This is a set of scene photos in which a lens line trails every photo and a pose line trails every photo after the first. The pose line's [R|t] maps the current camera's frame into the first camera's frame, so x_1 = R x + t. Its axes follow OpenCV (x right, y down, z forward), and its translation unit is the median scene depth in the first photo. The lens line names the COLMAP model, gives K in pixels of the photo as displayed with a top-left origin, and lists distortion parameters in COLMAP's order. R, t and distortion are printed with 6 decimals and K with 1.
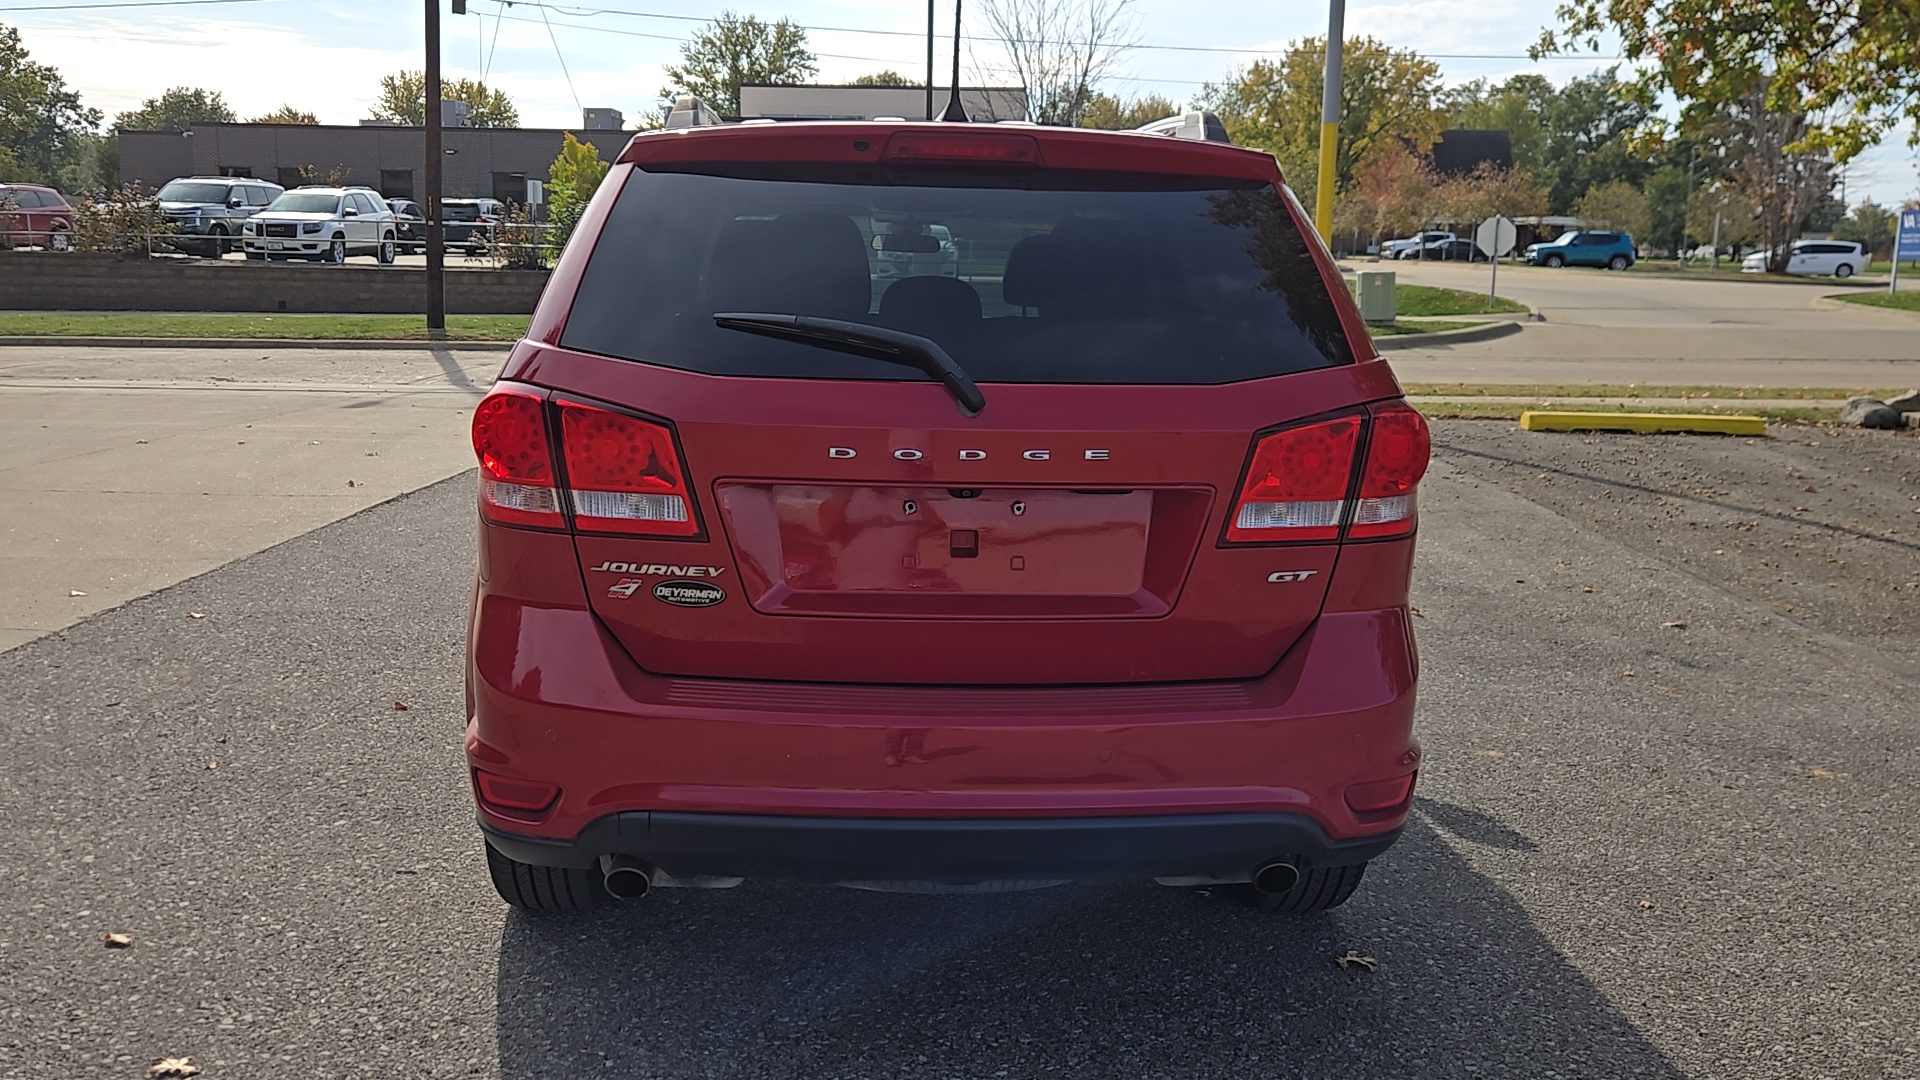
lens RADIAL K [[1591.3, 0, 951.6], [0, 1591.3, 538.7], [0, 0, 1]] dist [0.013909, -0.001702]
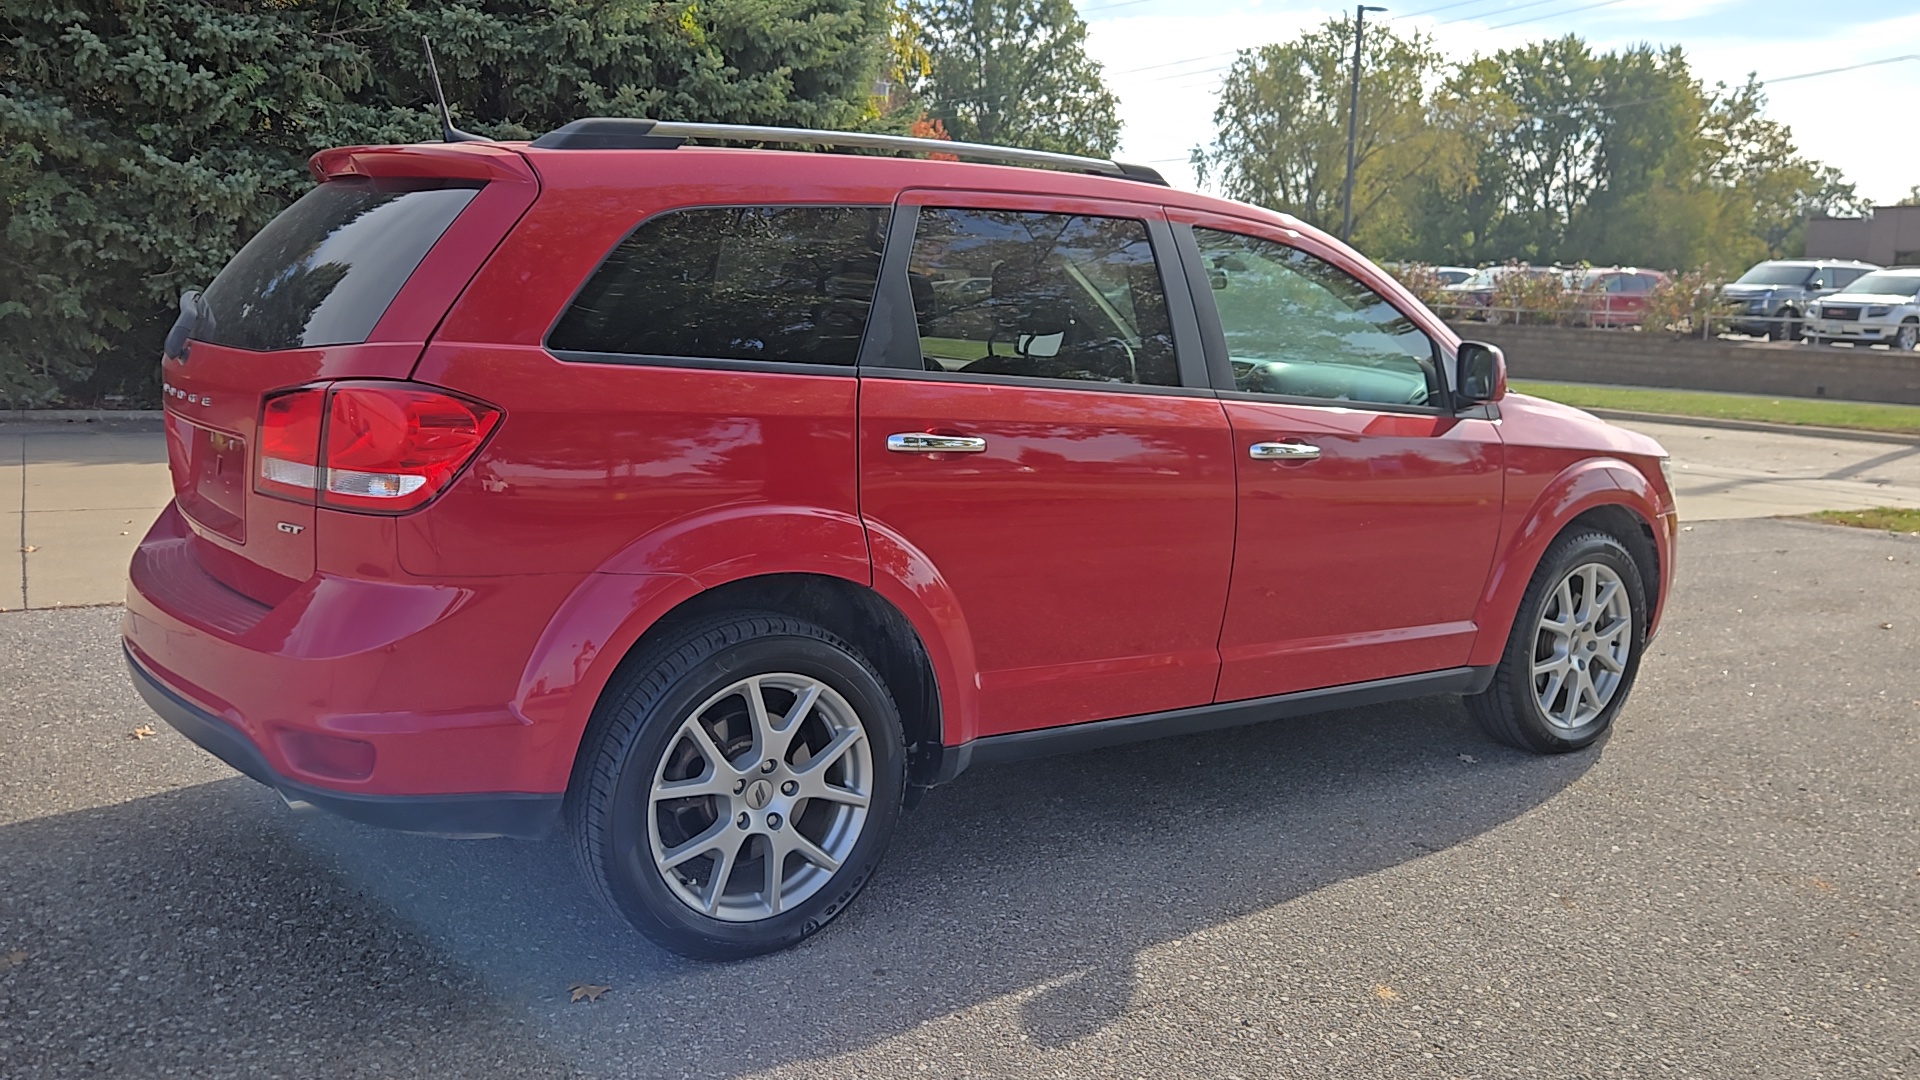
lens RADIAL K [[1591.3, 0, 943.2], [0, 1591.3, 533.9], [0, 0, 1]] dist [0.013909, -0.001702]
pose [[0.525559, 0.132612, -0.840358, 0.101663], [-0.181142, 0.982570, 0.041767, -0.007282], [0.831249, 0.130273, 0.540420, 0.057081]]
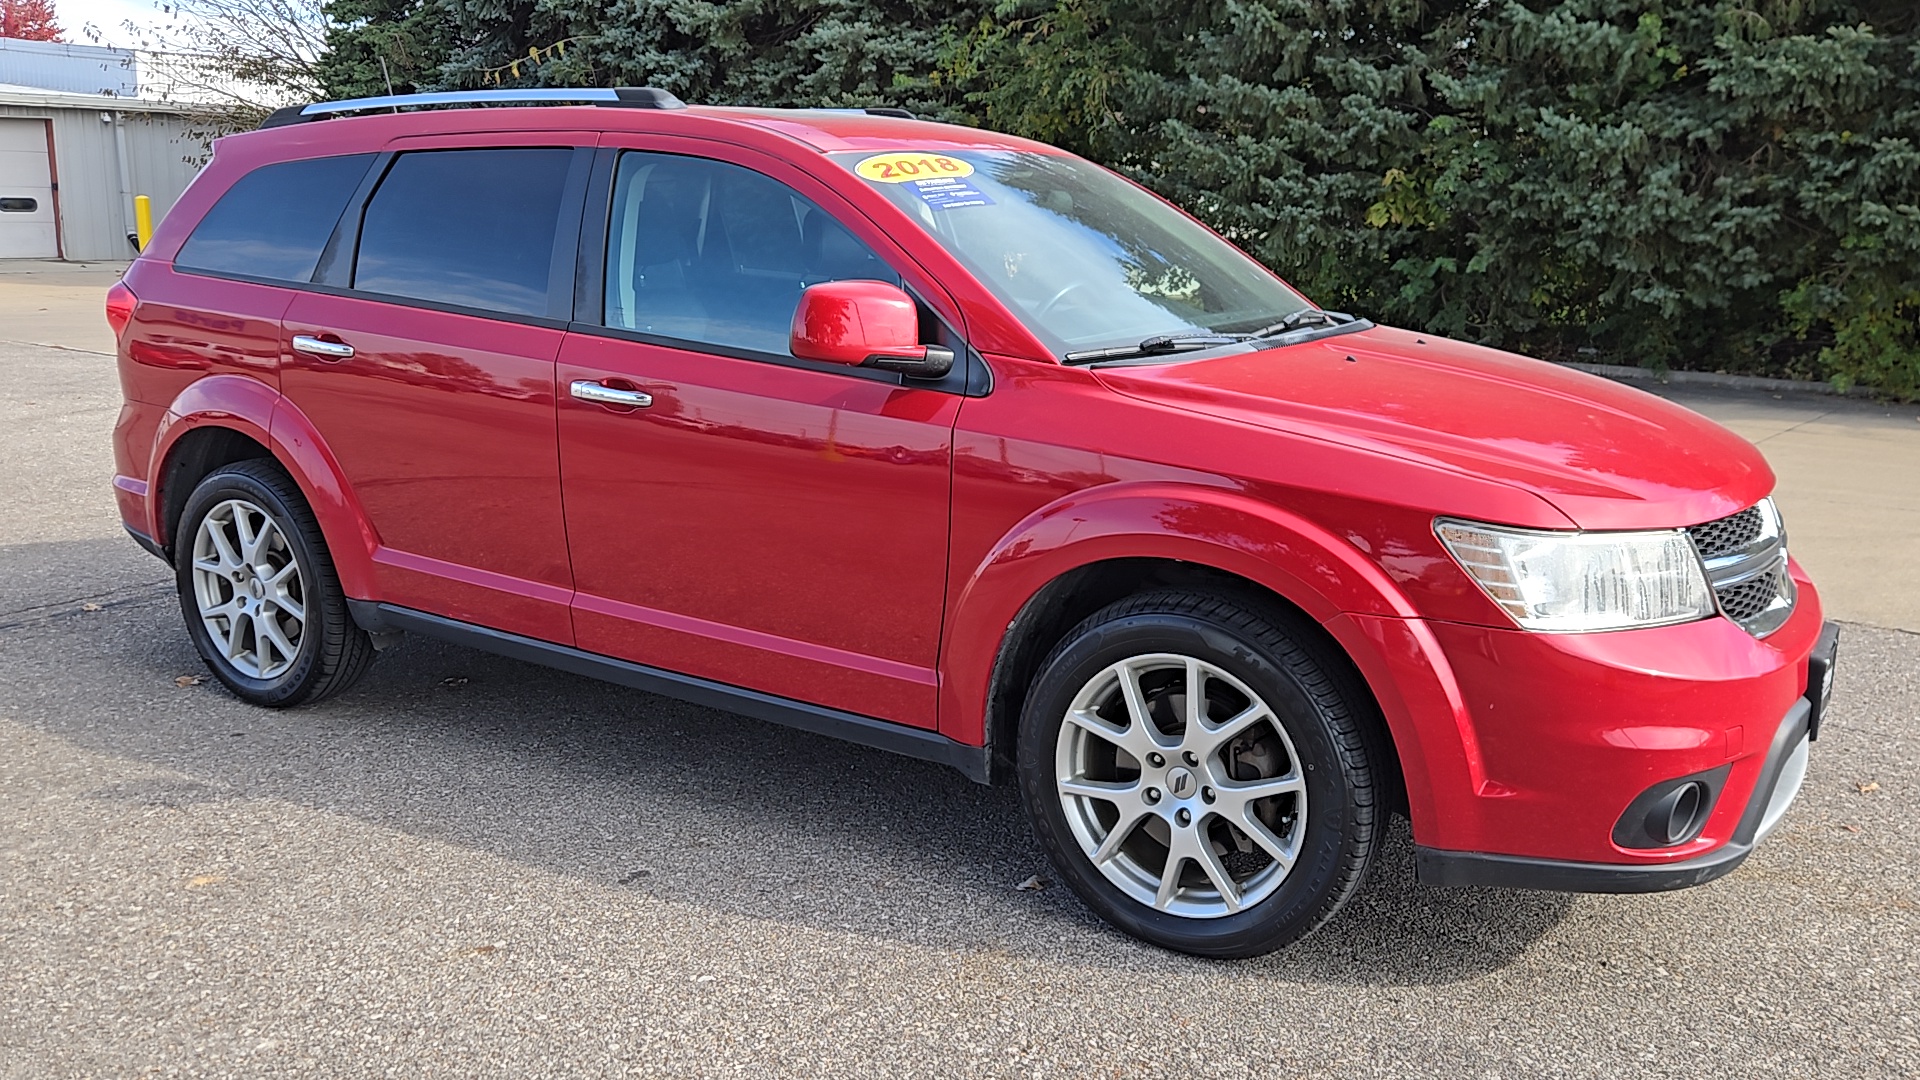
lens RADIAL K [[1591.3, 0, 960.1], [0, 1591.3, 534.2], [0, 0, 1]] dist [0.013909, -0.001702]
pose [[-0.591741, 0.141834, -0.793552, -0.031989], [-0.166313, 0.941743, 0.292337, -0.315436], [0.788785, 0.304966, -0.533679, 1.622280]]
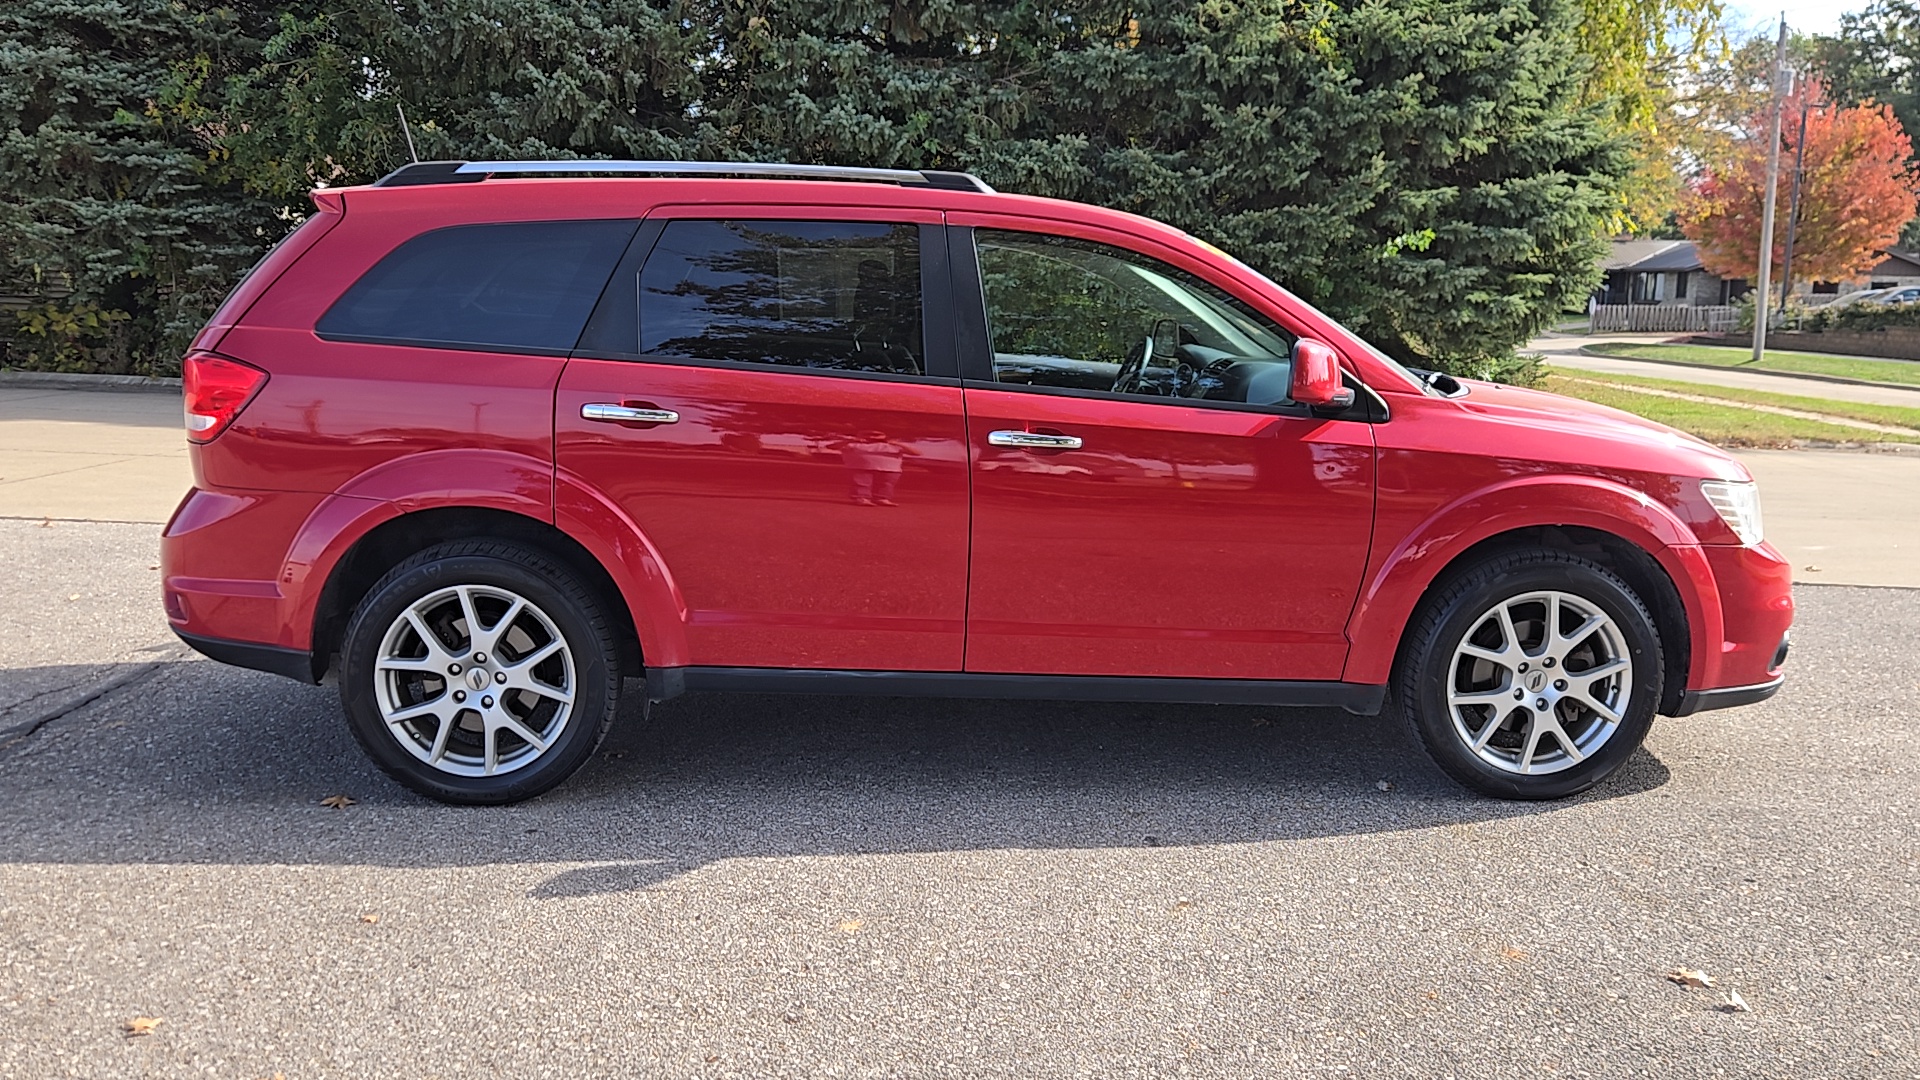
lens RADIAL K [[1591.3, 0, 952.9], [0, 1591.3, 539.6], [0, 0, 1]] dist [0.013909, -0.001702]
pose [[-0.004356, 0.146899, -0.989142, 0.455583], [-0.205586, 0.967890, 0.144648, -0.148957], [0.978629, 0.203984, 0.025984, 0.788692]]
